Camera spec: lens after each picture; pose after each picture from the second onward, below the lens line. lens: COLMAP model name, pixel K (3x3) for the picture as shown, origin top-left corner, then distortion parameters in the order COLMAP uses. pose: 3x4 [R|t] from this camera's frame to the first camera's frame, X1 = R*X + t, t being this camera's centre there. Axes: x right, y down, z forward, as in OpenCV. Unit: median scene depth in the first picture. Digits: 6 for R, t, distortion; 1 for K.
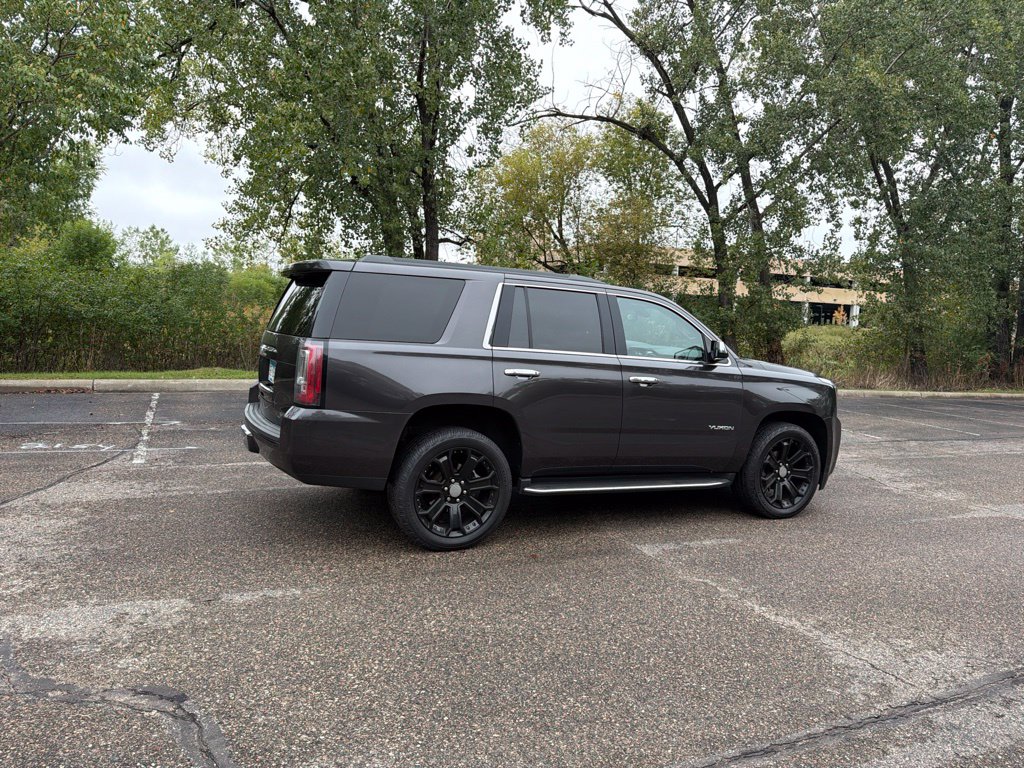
lens RADIAL K [[720.9, 0, 515.9], [0, 720.9, 363.3], [0, 0, 1]] dist [0.040008, -0.054726]
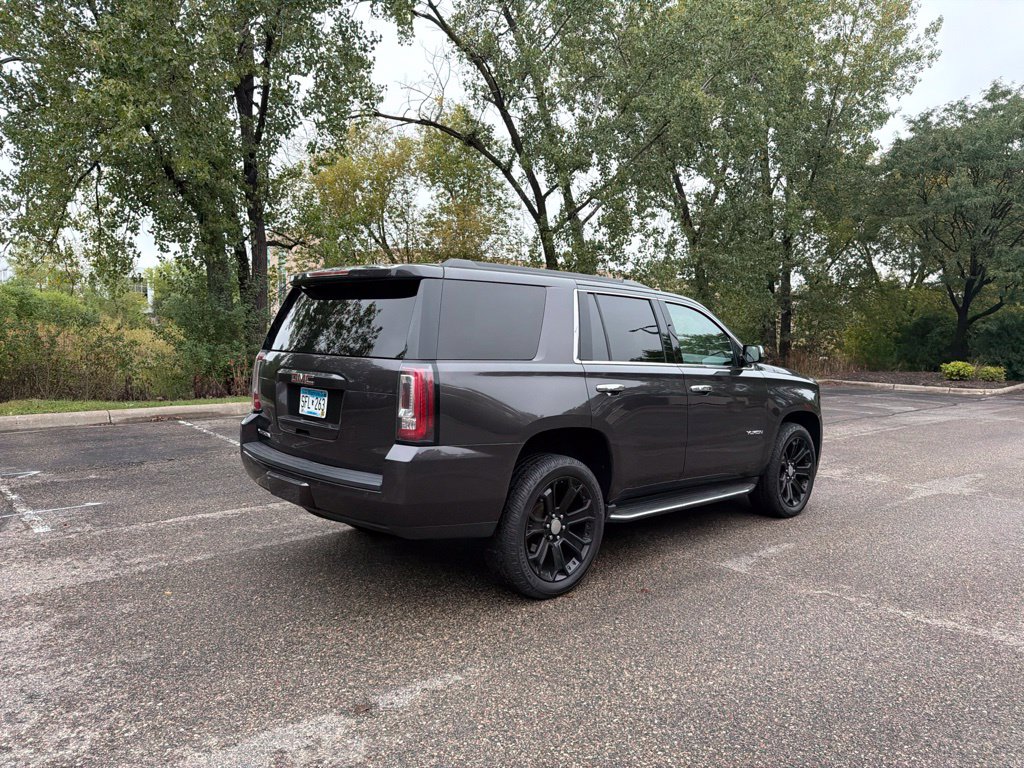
lens RADIAL K [[720.9, 0, 515.9], [0, 720.9, 363.3], [0, 0, 1]] dist [0.040008, -0.054726]
pose [[0.953729, -0.042709, 0.297619, -0.309255], [0.045407, 0.998966, -0.002154, -0.017966], [-0.297220, 0.015568, 0.954682, 0.140736]]
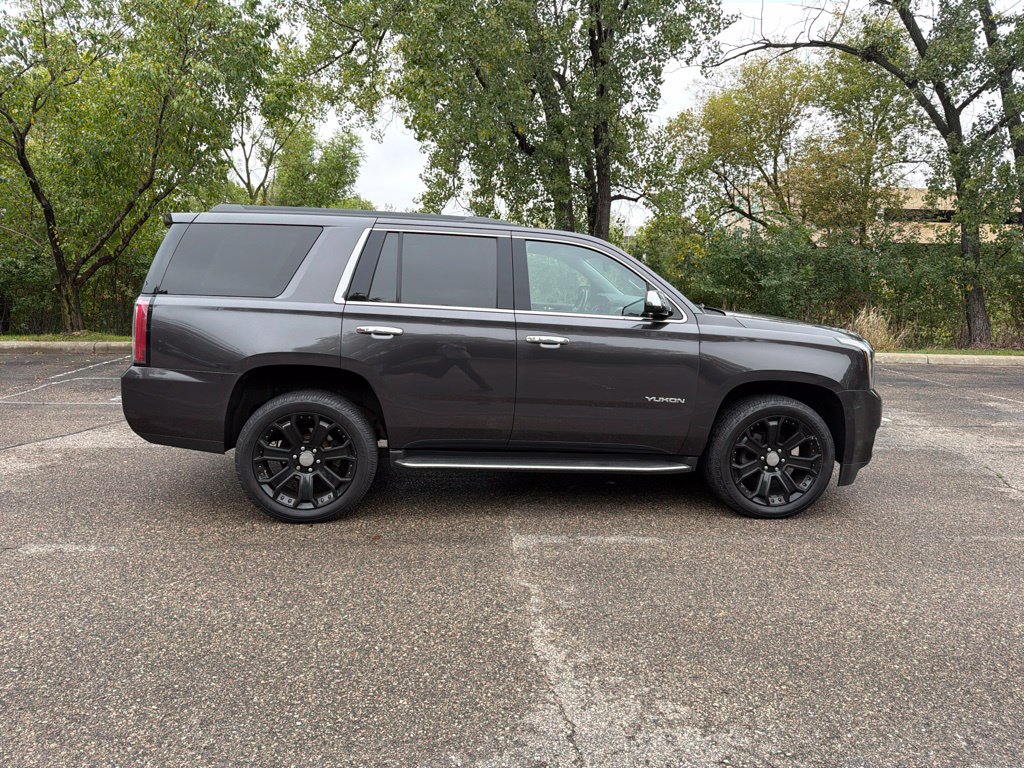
lens RADIAL K [[719.6, 0, 513.1], [0, 719.6, 371.9], [0, 0, 1]] dist [0.046286, -0.068319]
pose [[0.936990, 0.016356, -0.348974, 0.389007], [0.004130, 0.998315, 0.057879, 0.010909], [0.349333, -0.055674, 0.935343, 0.192595]]
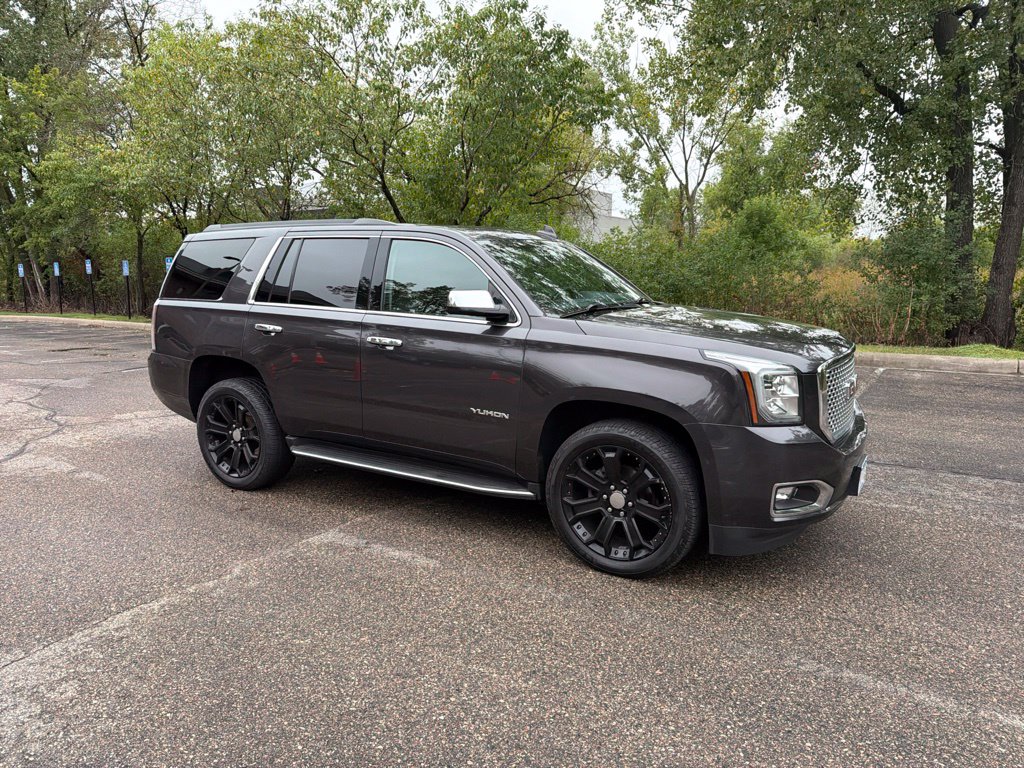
lens RADIAL K [[721.2, 0, 512.2], [0, 721.2, 386.9], [0, 0, 1]] dist [0.034589, -0.068483]
pose [[0.534252, 0.079157, -0.841611, 0.853469], [-0.014295, 0.996310, 0.084633, 0.003553], [0.845204, -0.033184, 0.533412, 0.622398]]
